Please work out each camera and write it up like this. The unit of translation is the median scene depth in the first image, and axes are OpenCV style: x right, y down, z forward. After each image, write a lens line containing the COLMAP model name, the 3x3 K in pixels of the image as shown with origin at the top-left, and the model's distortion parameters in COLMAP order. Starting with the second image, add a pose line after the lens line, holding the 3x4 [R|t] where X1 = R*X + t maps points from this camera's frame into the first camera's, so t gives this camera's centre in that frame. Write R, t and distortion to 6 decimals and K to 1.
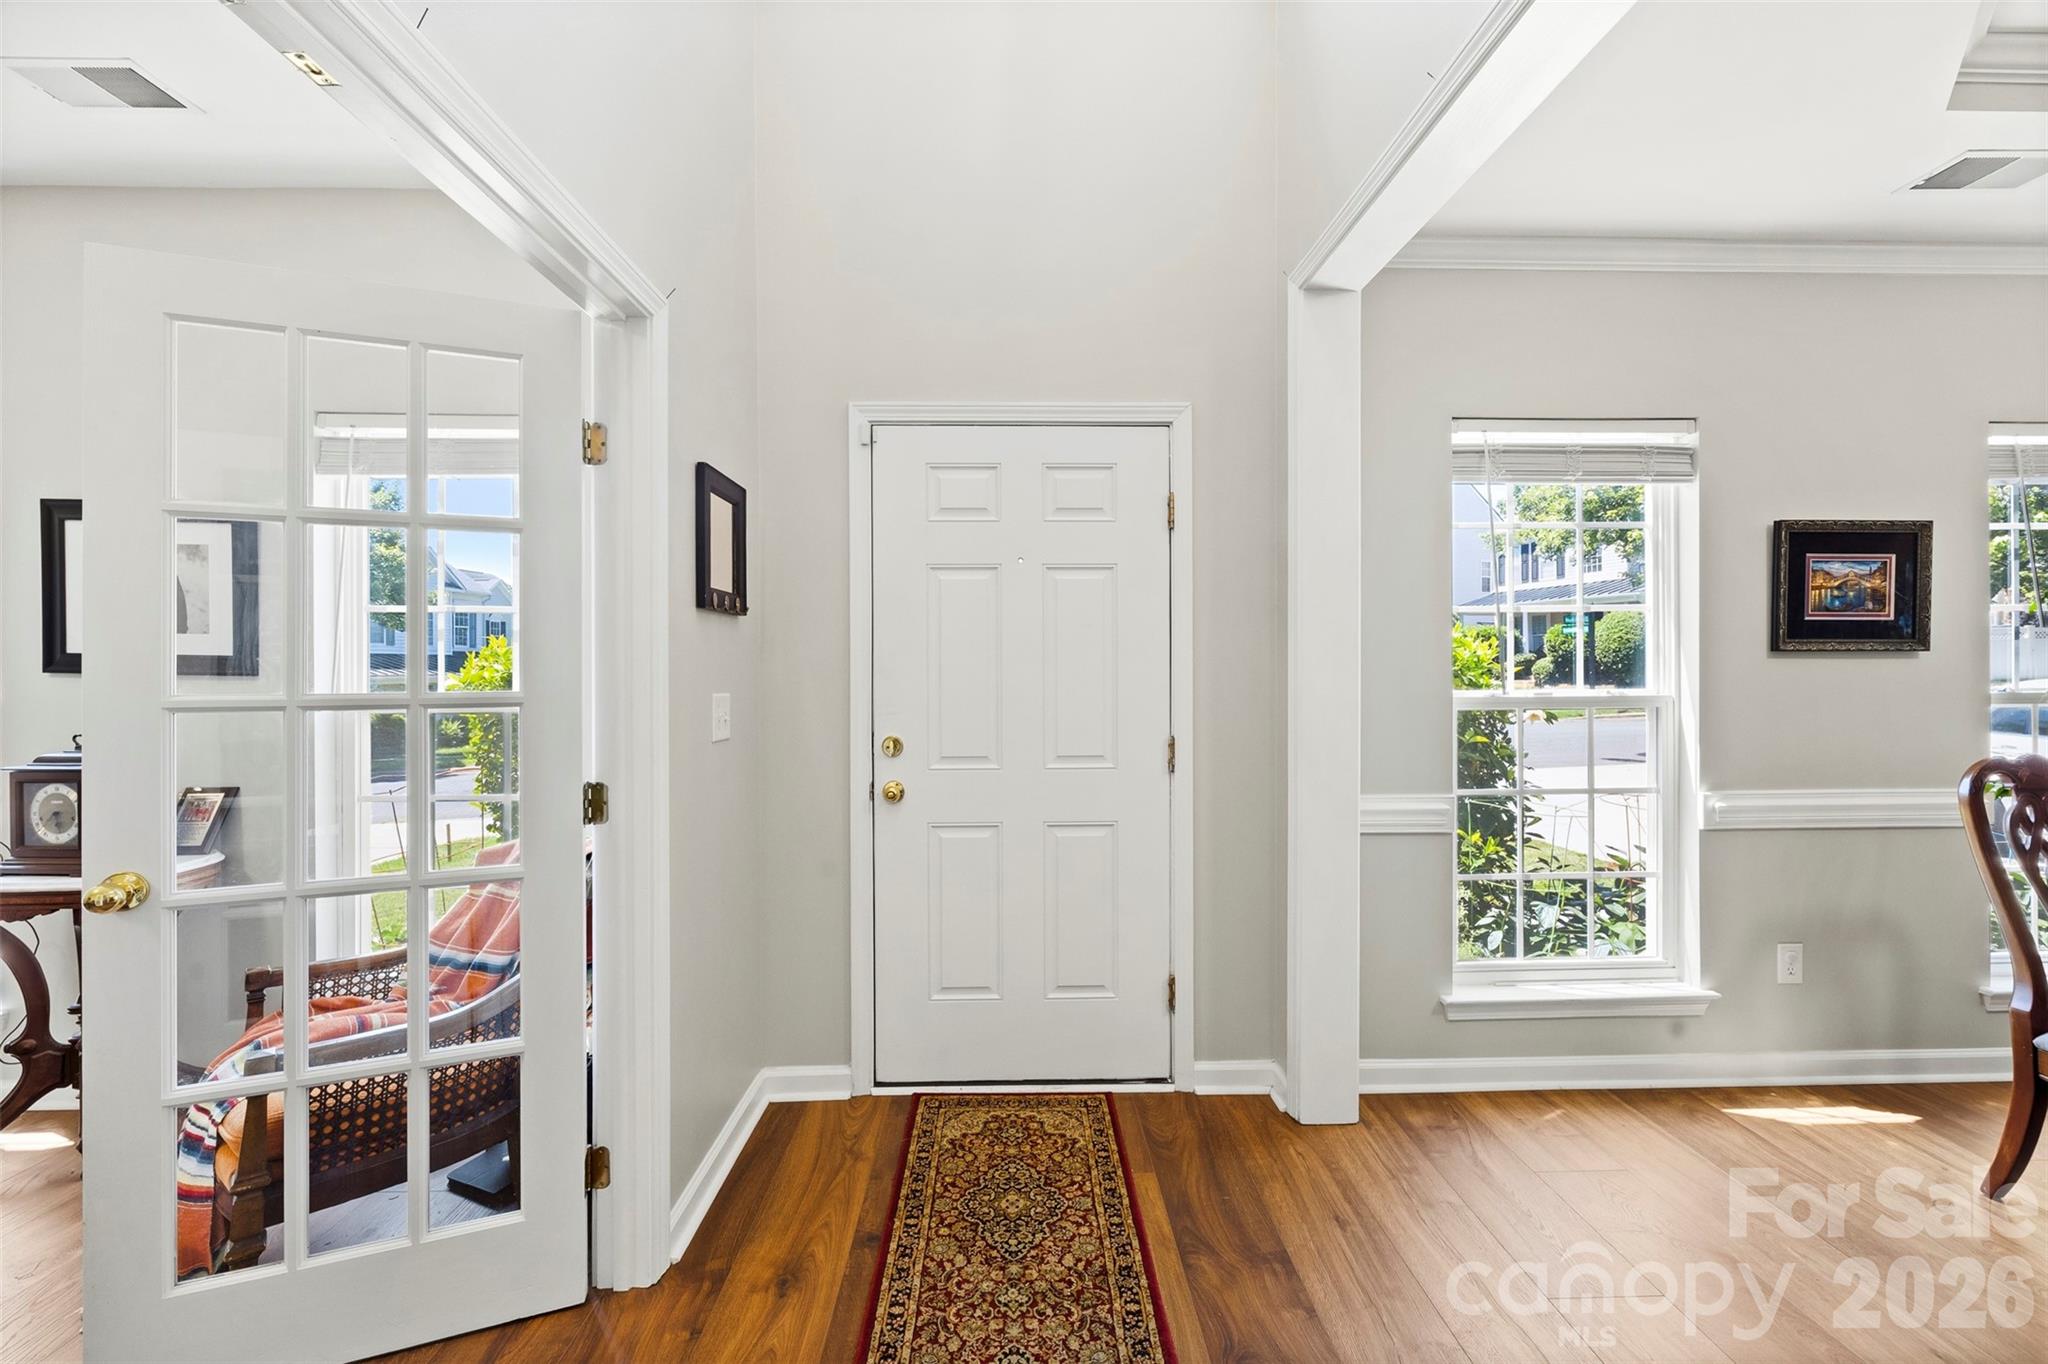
lens RADIAL K [[799.3, 0, 1018.4], [0, 799.3, 671.8], [0, 0, 1]] dist [-0.000527, -0.000202]
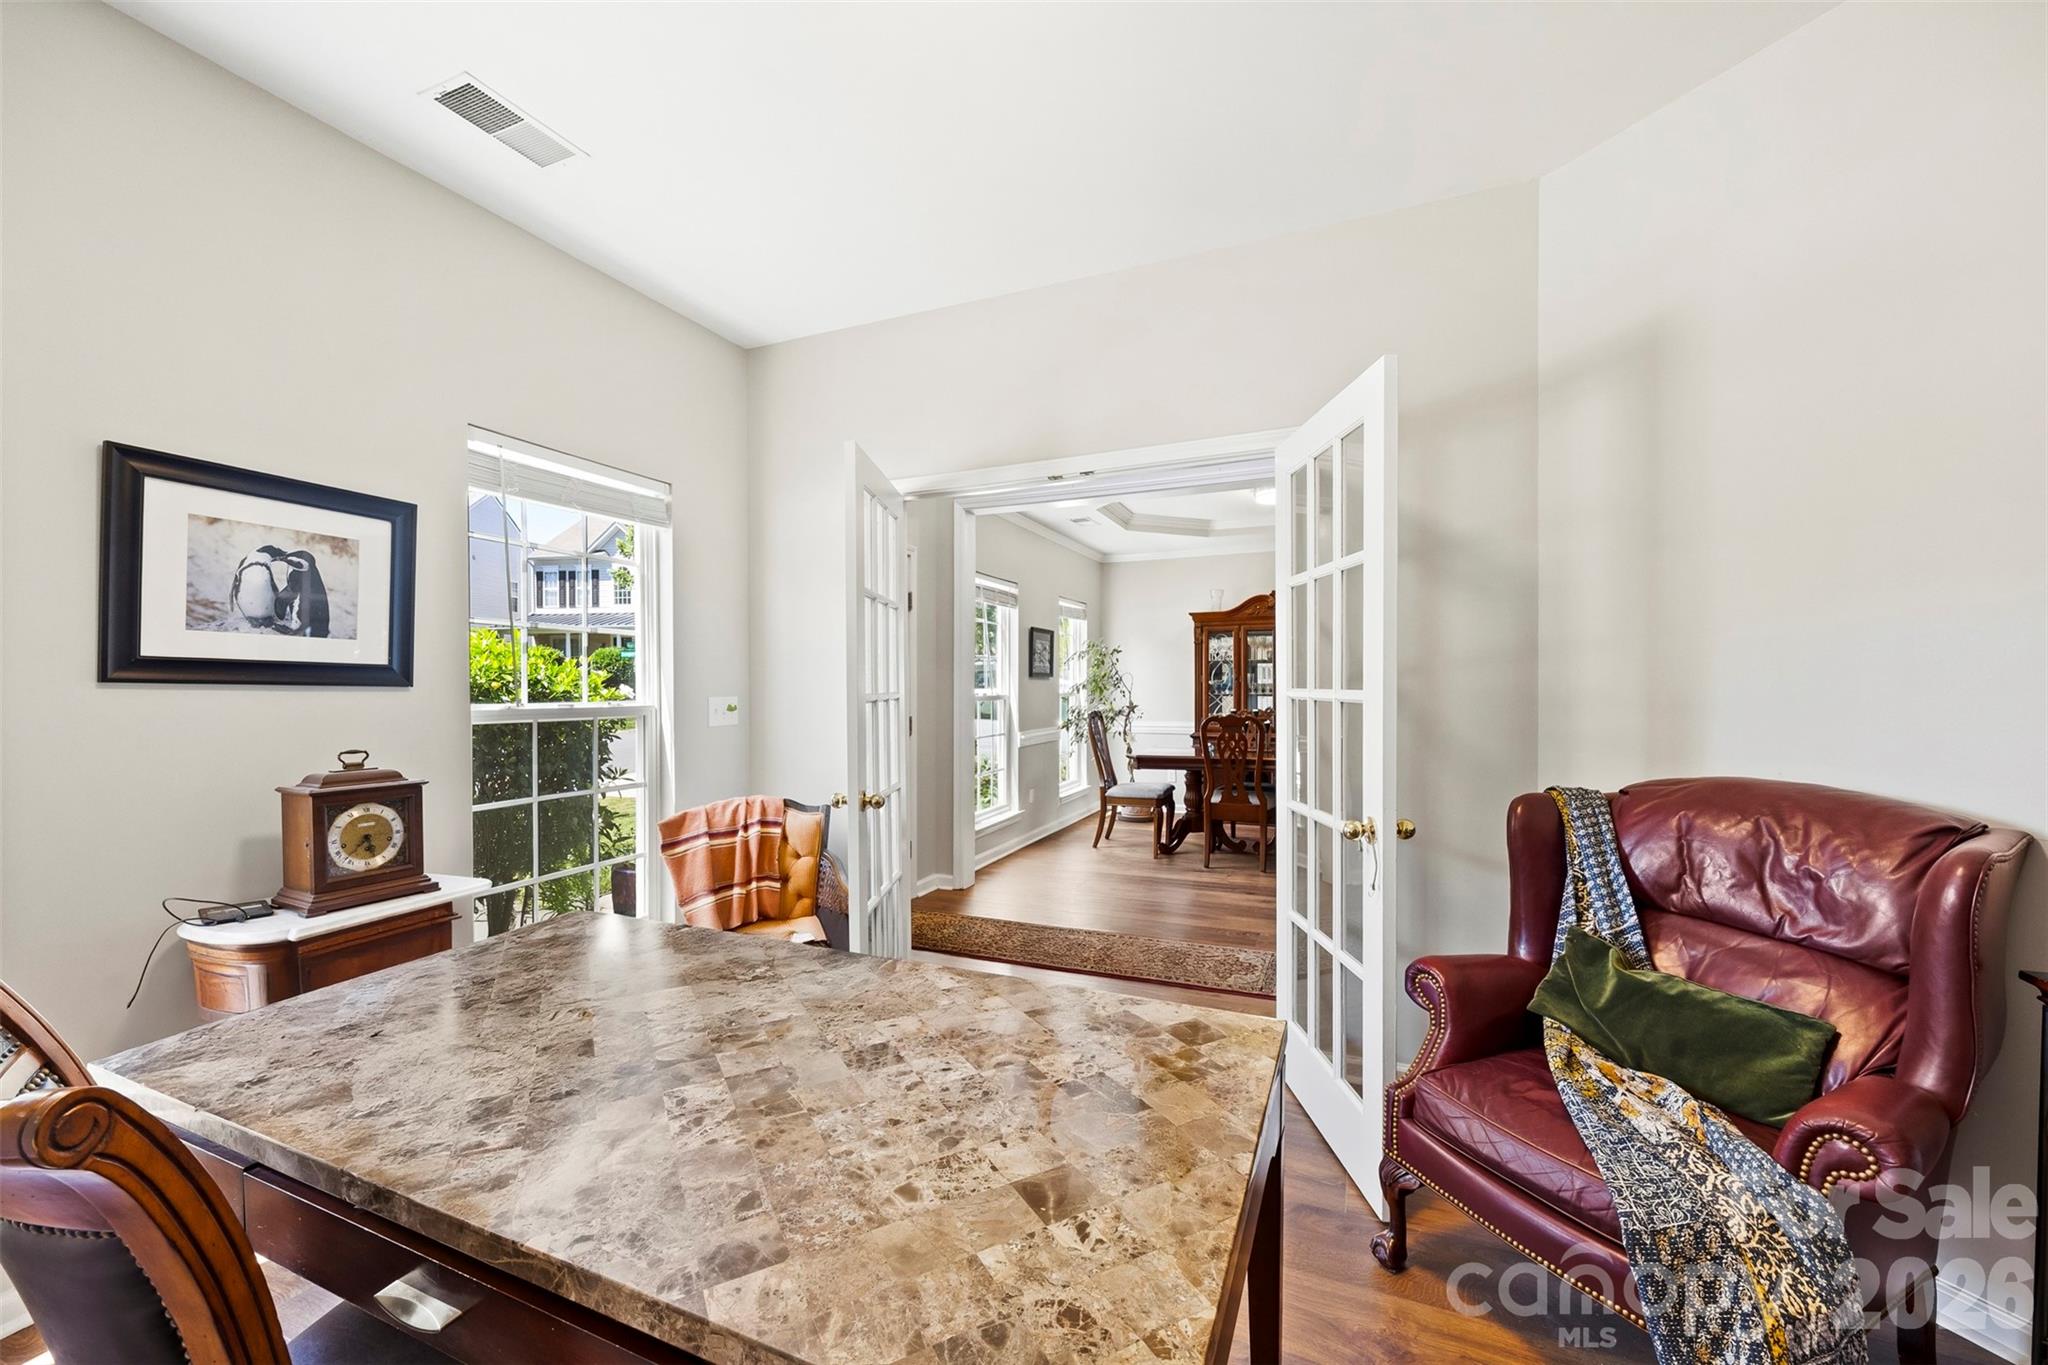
lens RADIAL K [[795.9, 0, 1023.0], [0, 795.9, 686.6], [0, 0, 1]] dist [-0.000819, -0.000042]
pose [[0.407804, -0.002568, 0.913066, -1.432081], [0.007352, 0.999973, -0.000471, 0.010418], [-0.913040, 0.006905, 0.407812, -0.041543]]
